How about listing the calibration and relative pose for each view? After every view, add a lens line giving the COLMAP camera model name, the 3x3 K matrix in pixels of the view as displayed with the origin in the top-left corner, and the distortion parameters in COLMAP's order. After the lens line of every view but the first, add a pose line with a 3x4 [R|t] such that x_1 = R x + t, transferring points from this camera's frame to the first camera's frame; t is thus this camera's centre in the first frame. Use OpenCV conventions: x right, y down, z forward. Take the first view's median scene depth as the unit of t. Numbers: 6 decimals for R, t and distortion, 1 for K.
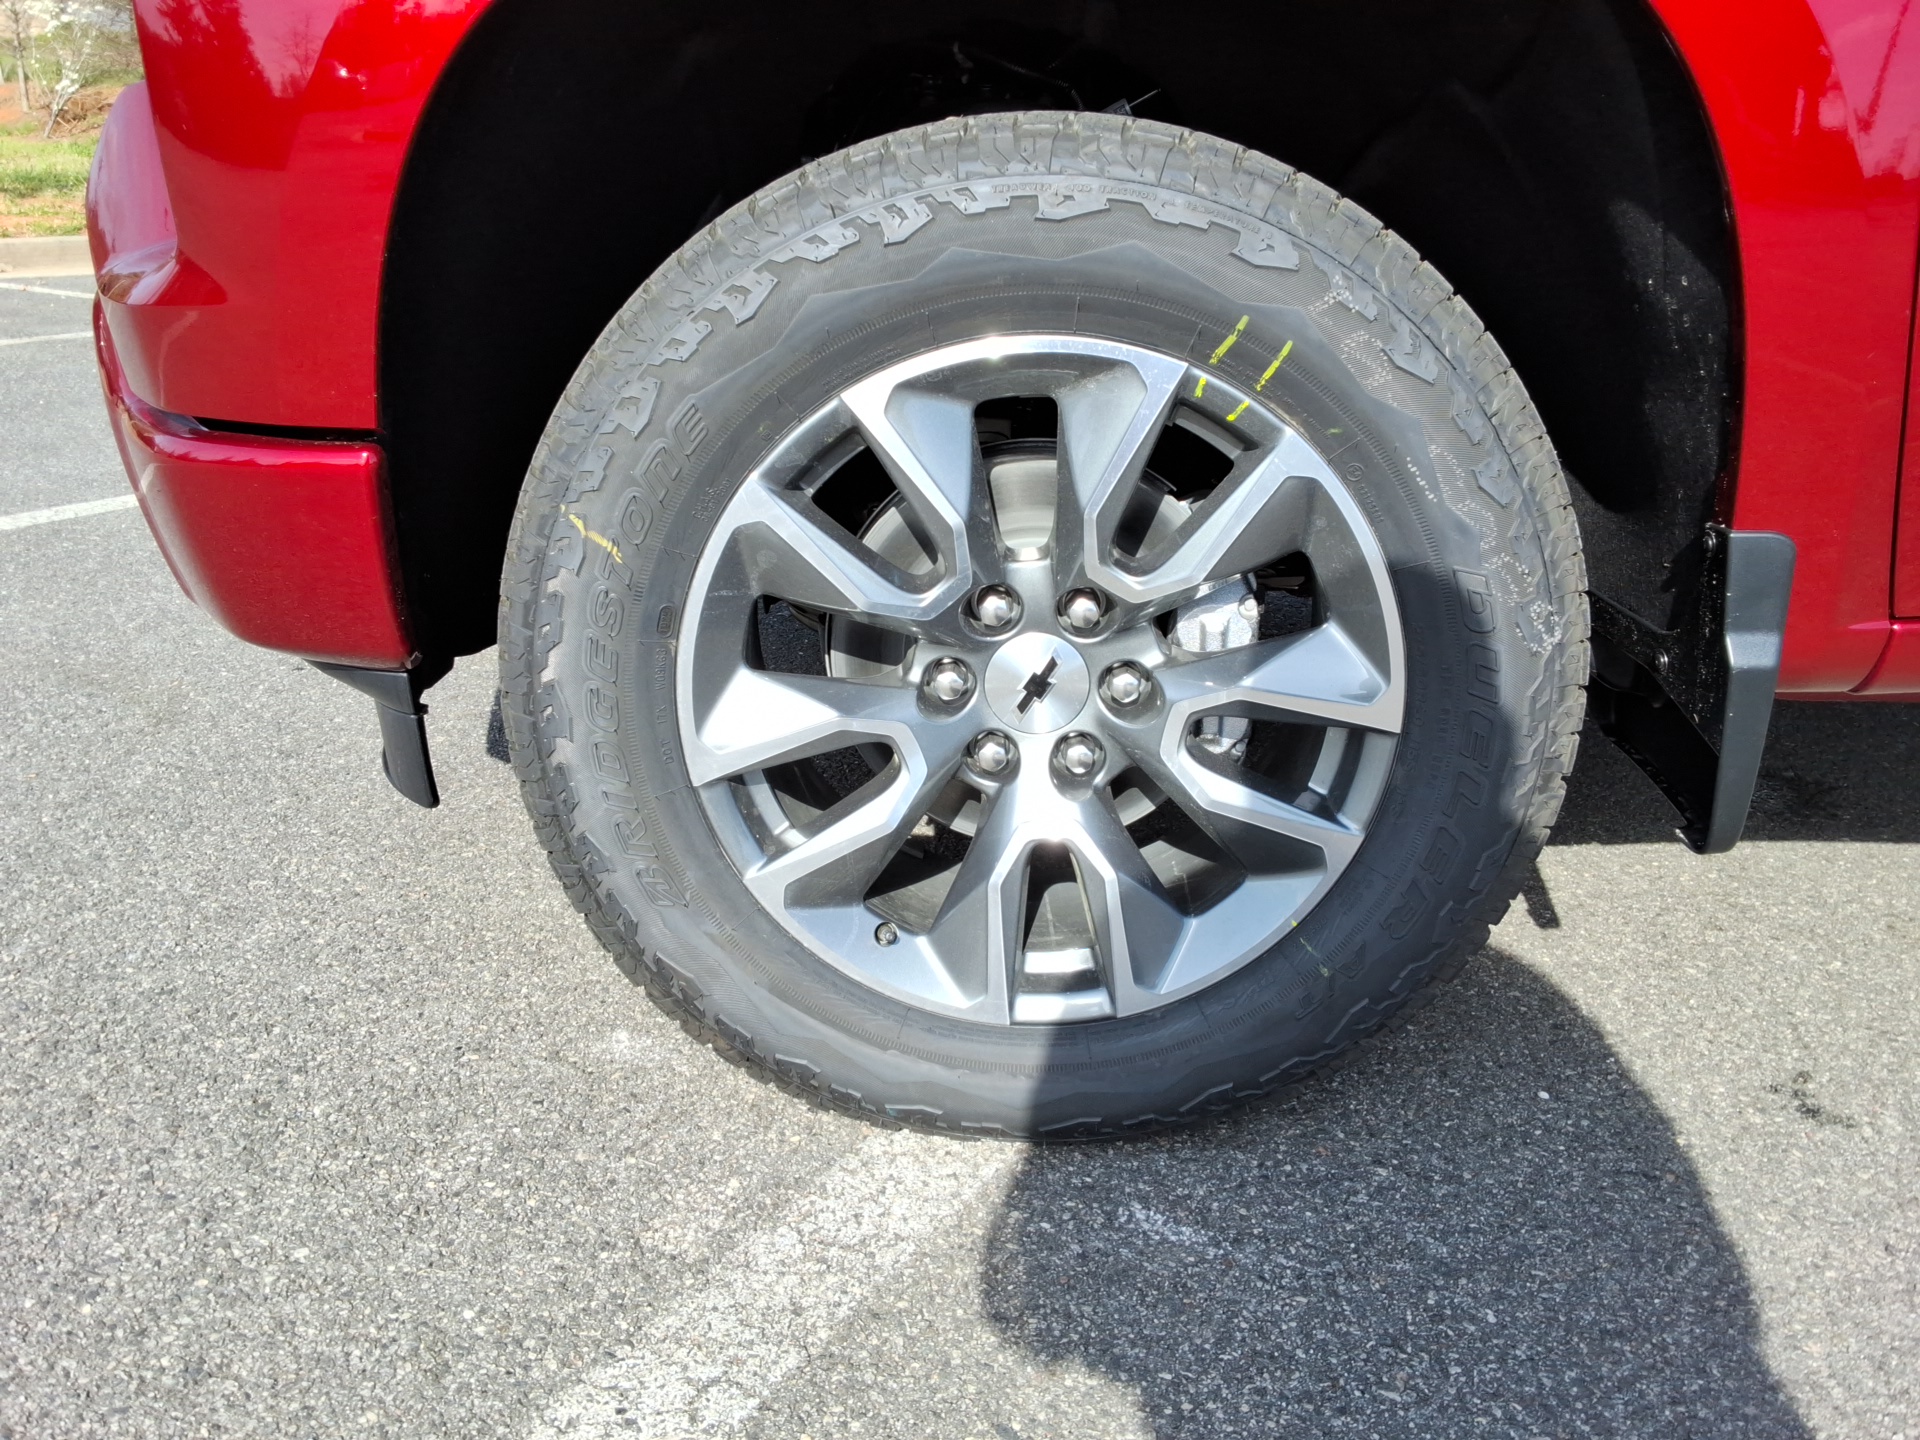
lens RADIAL K [[1525.9, 0, 963.5], [0, 1525.9, 691.0], [0, 0, 1]] dist [0.062343, -0.068105]
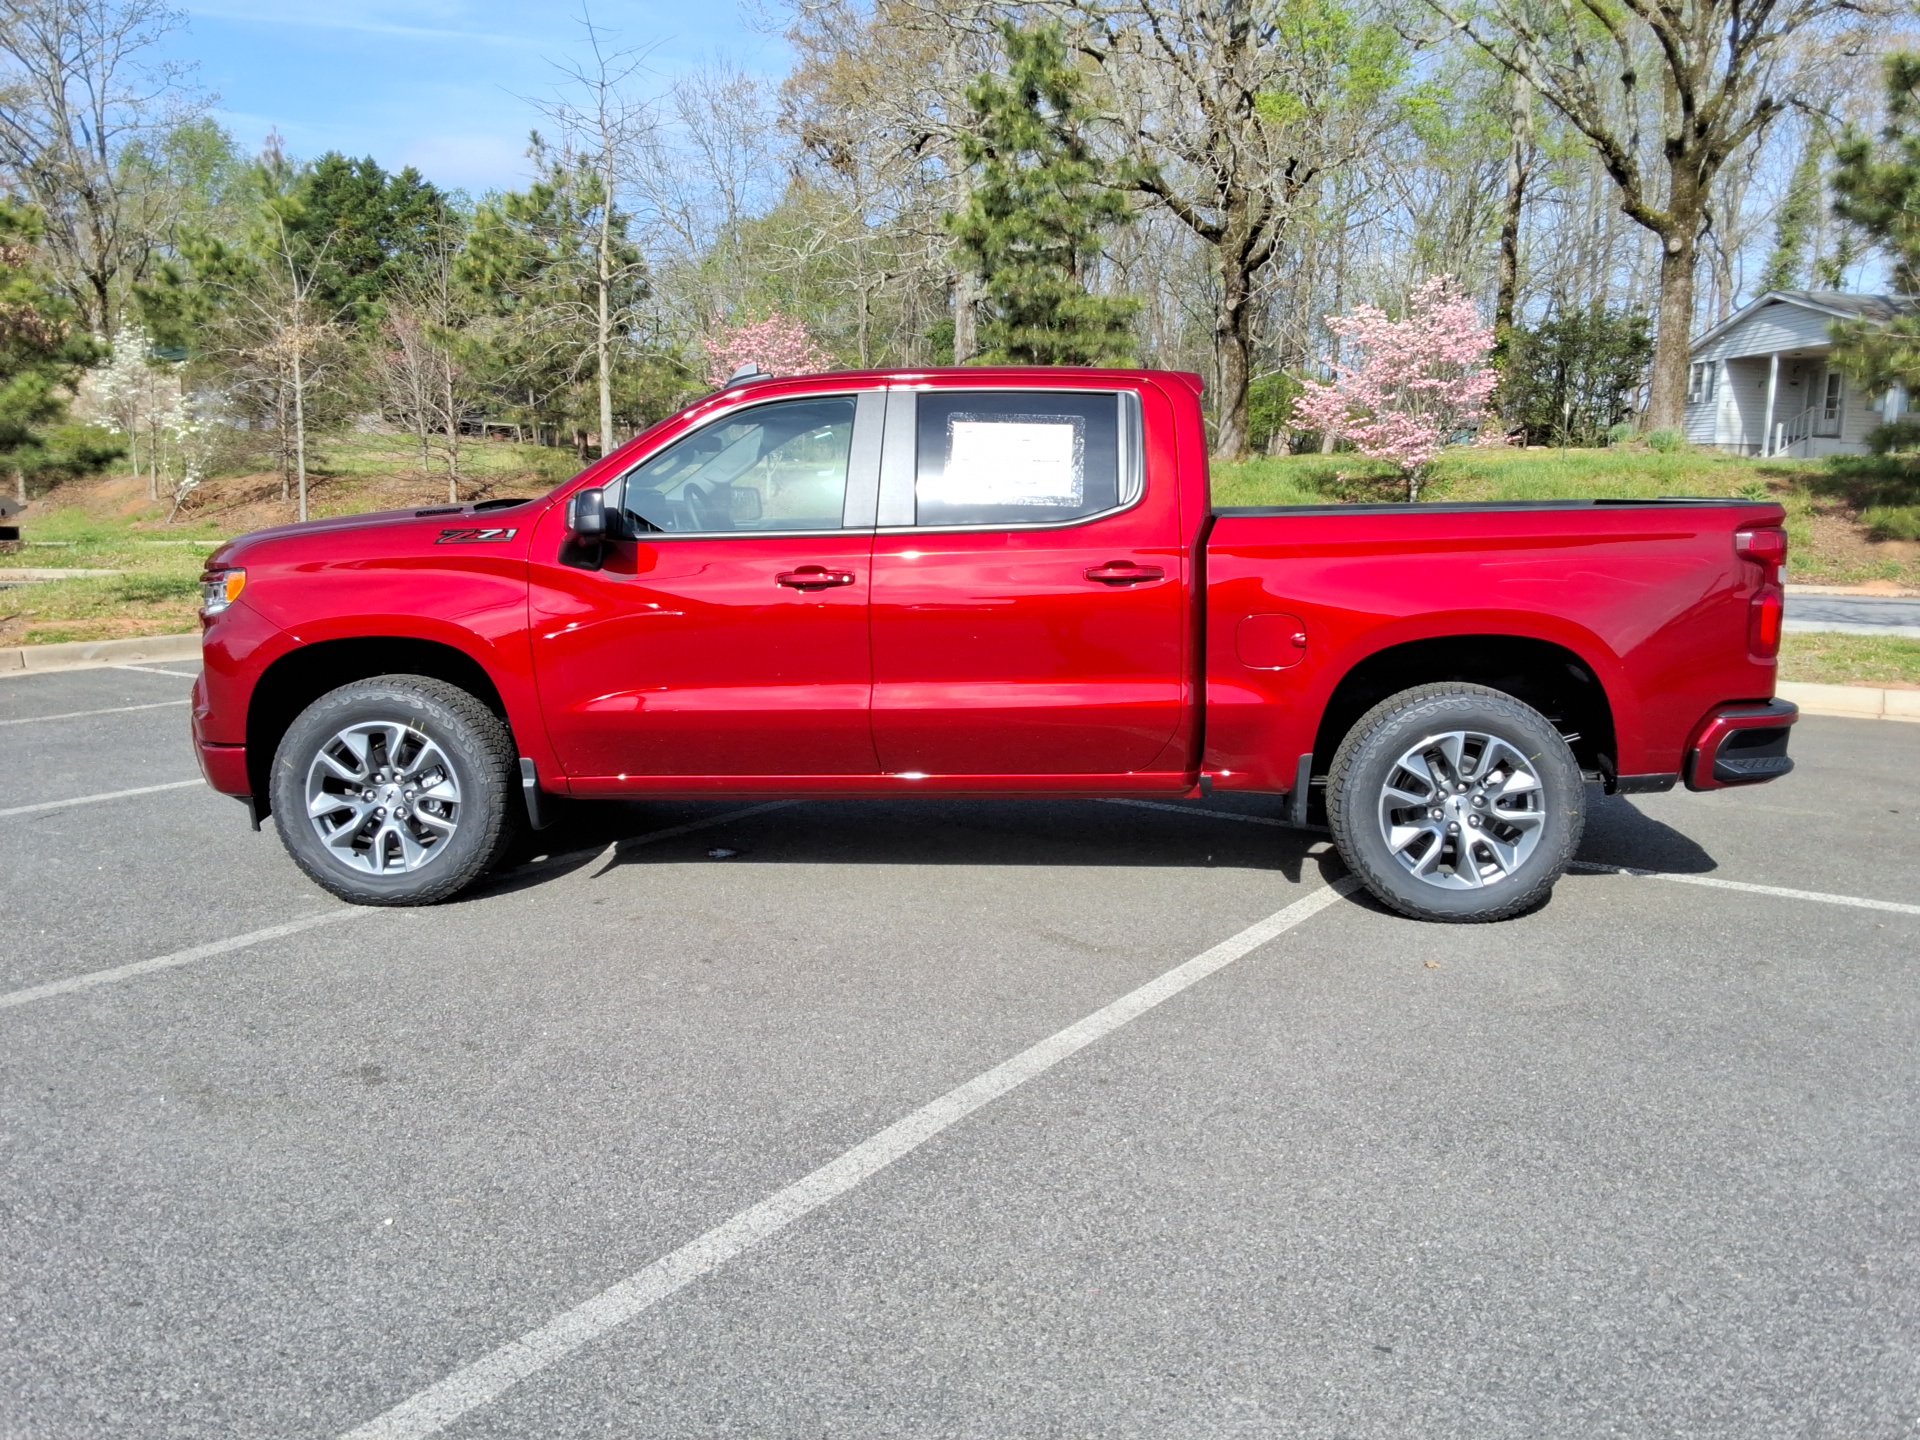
lens RADIAL K [[1536.2, 0, 970.2], [0, 1536.2, 711.2], [0, 0, 1]] dist [0.121002, -0.201703]
pose [[0.998928, -0.020178, -0.041673, 1.990988], [0.011857, 0.981516, -0.191011, 0.659858], [0.044757, 0.190312, 0.980703, -3.541600]]
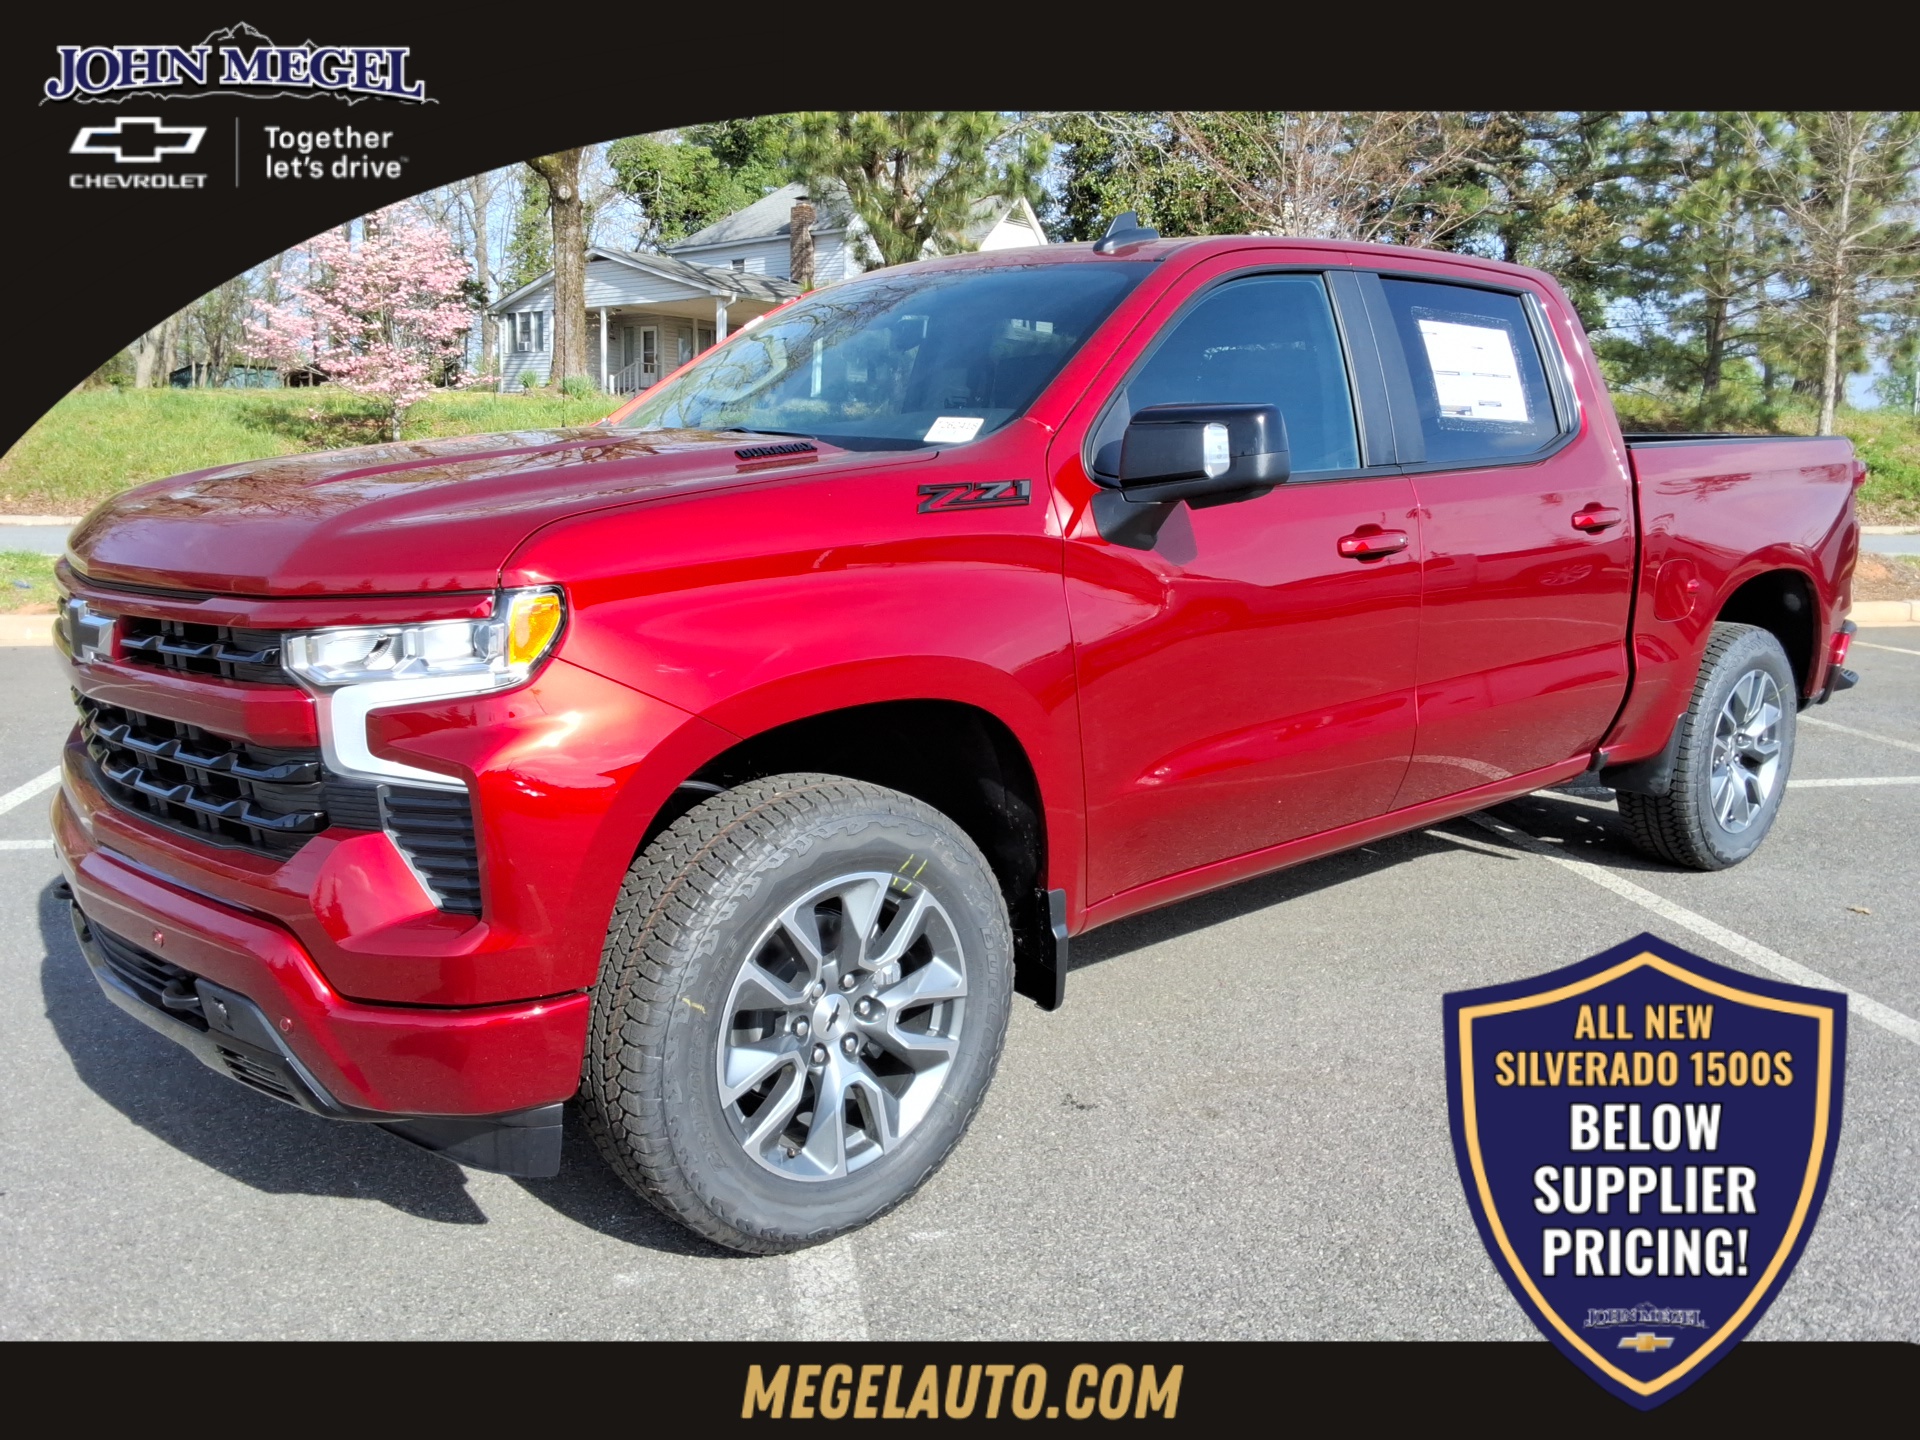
lens RADIAL K [[1536.2, 0, 970.2], [0, 1536.2, 711.2], [0, 0, 1]] dist [0.121002, -0.201703]
pose [[0.729850, -0.139004, 0.669326, -1.293015], [0.235868, 0.970187, -0.055710, -0.273262], [-0.641627, 0.198533, 0.740877, -0.935030]]
